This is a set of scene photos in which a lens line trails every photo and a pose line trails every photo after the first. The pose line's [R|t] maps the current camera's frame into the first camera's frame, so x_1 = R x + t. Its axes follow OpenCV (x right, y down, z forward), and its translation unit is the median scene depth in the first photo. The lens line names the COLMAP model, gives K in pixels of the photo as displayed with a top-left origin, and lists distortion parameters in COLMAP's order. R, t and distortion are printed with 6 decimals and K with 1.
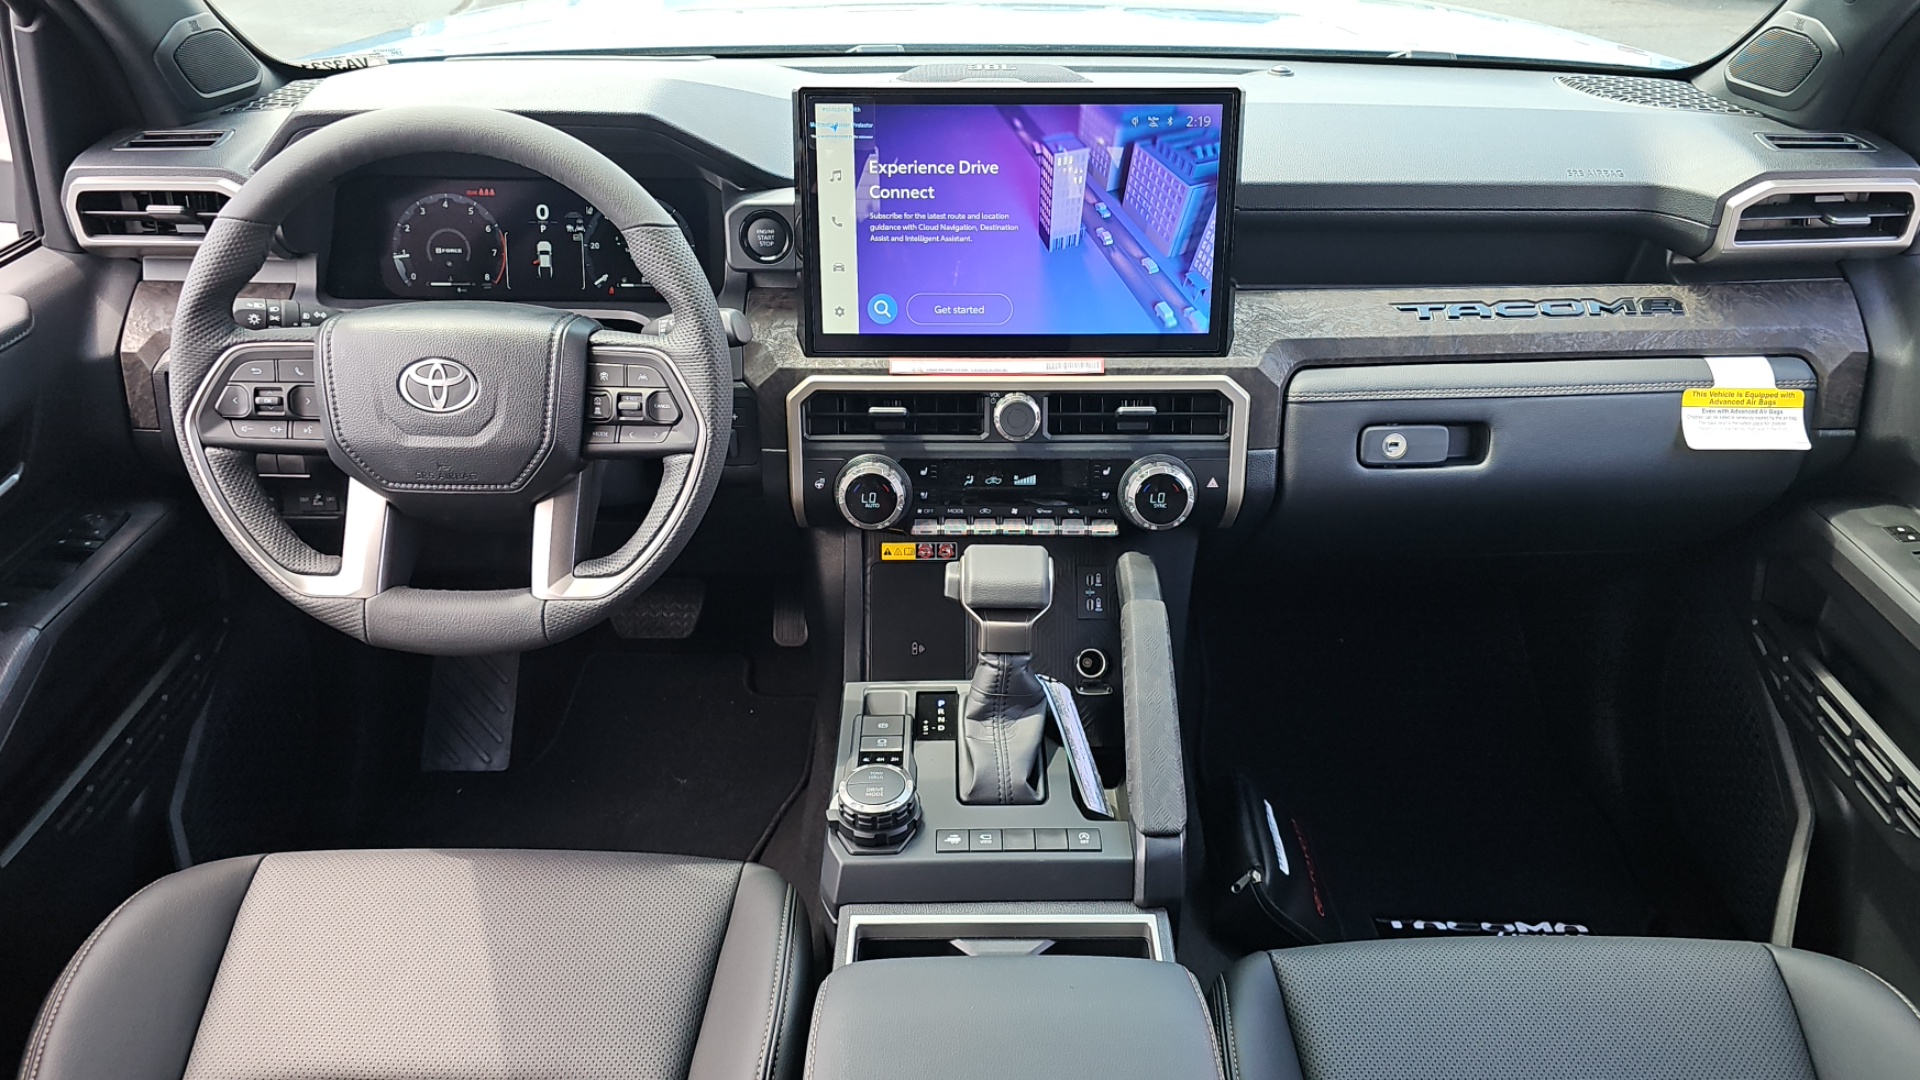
lens RADIAL K [[1399.4, 0, 1000.3], [0, 1399.4, 555.0], [0, 0, 1]] dist [0.062231, -0.065363]
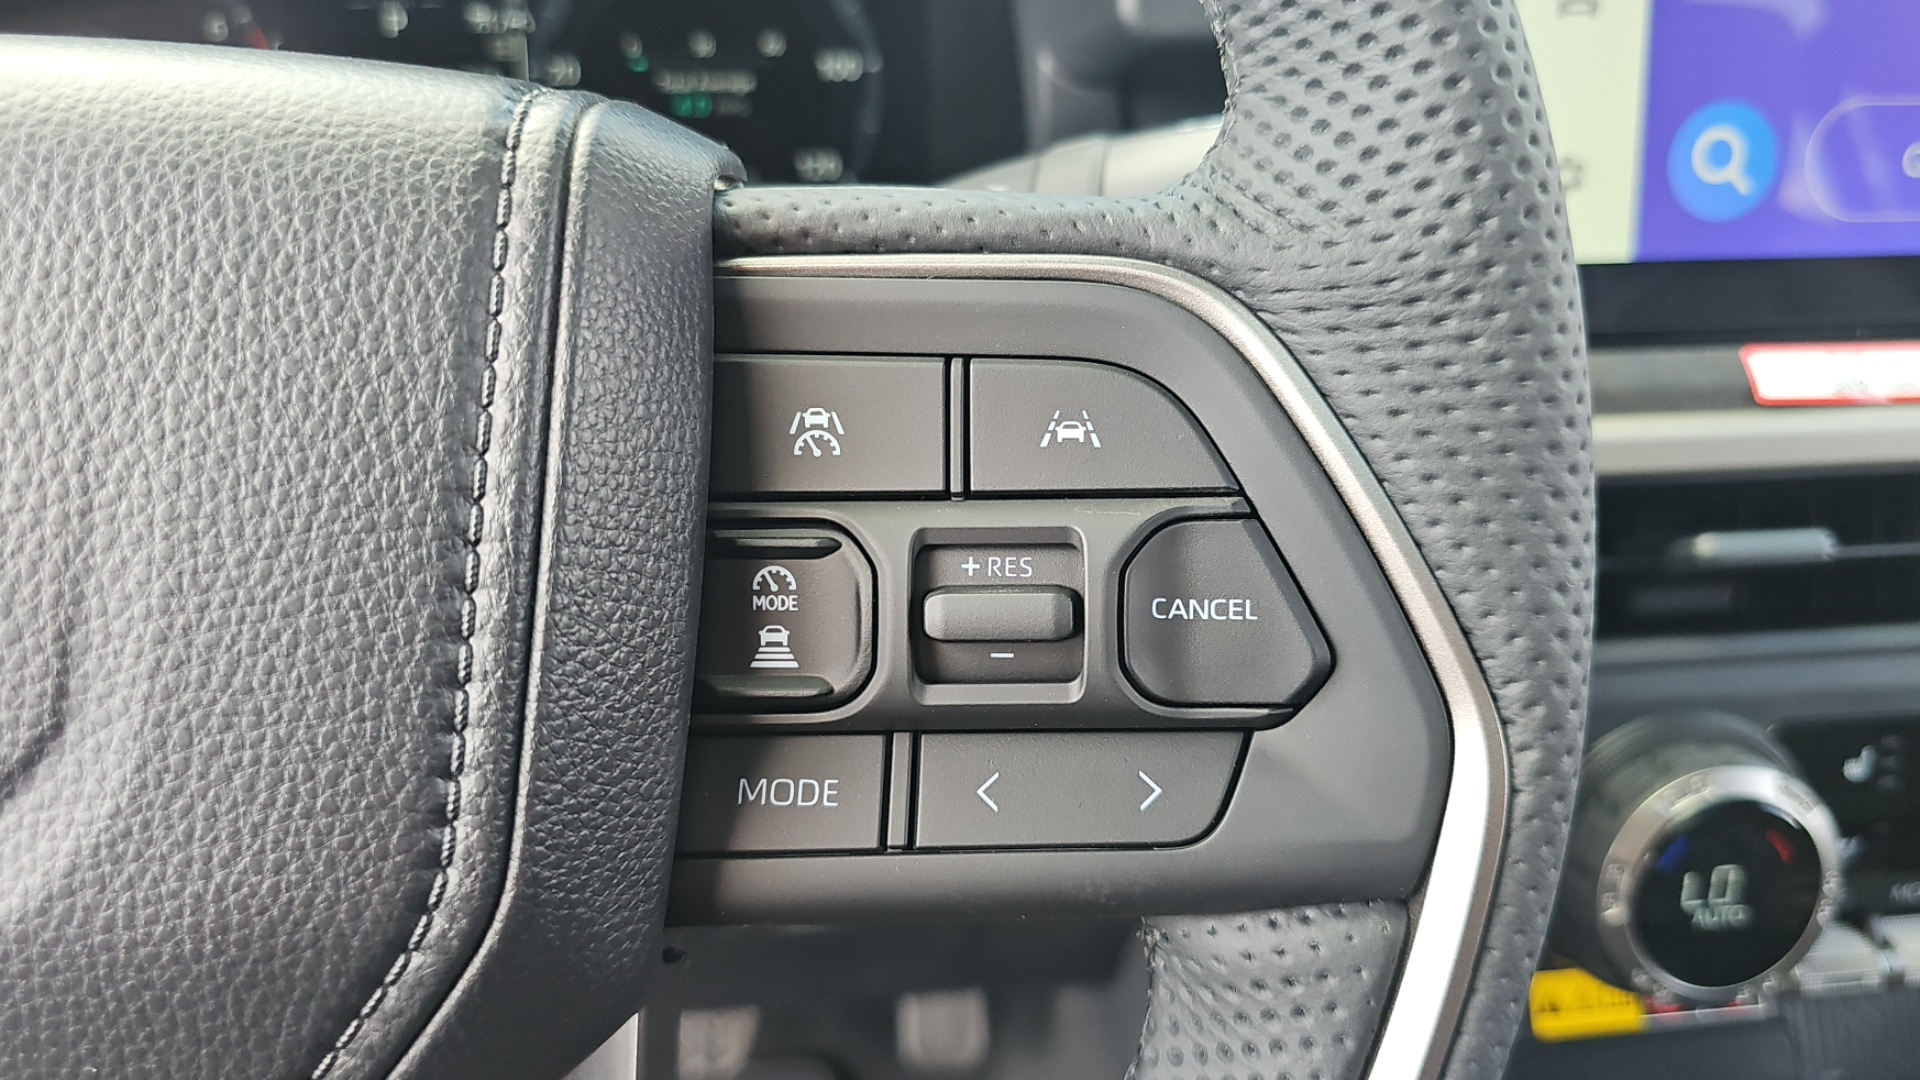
lens RADIAL K [[1399.4, 0, 964.4], [0, 1399.4, 540.3], [0, 0, 1]] dist [0.062231, -0.065363]
pose [[0.997466, -0.027592, 0.065577, -0.255269], [0.031898, 0.997340, -0.065545, -0.095987], [-0.063594, 0.067471, 0.995692, 0.778403]]
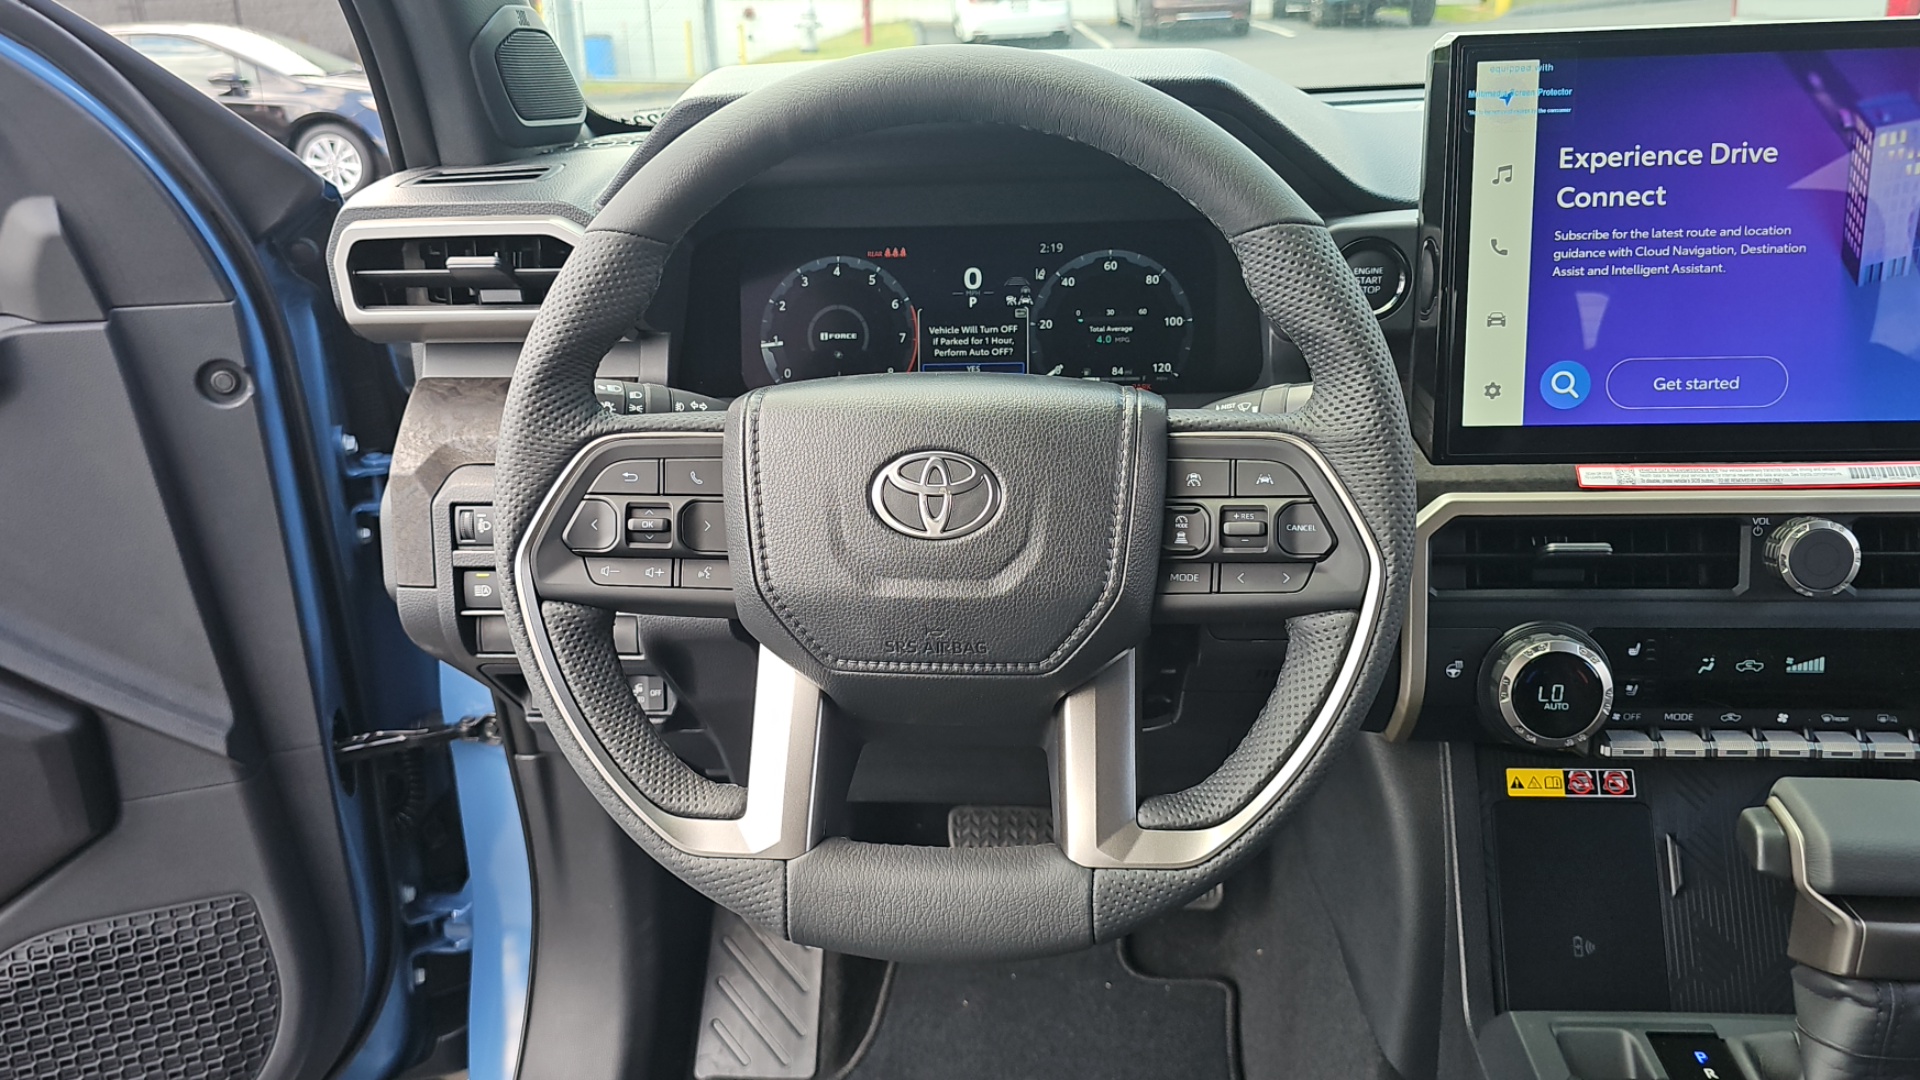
lens RADIAL K [[1399.4, 0, 964.1], [0, 1399.4, 552.1], [0, 0, 1]] dist [0.062231, -0.065363]
pose [[0.995490, -0.005643, -0.094699, -0.298022], [-0.008931, 0.988221, -0.152775, -0.006330], [0.094445, 0.152932, 0.983713, 0.388452]]
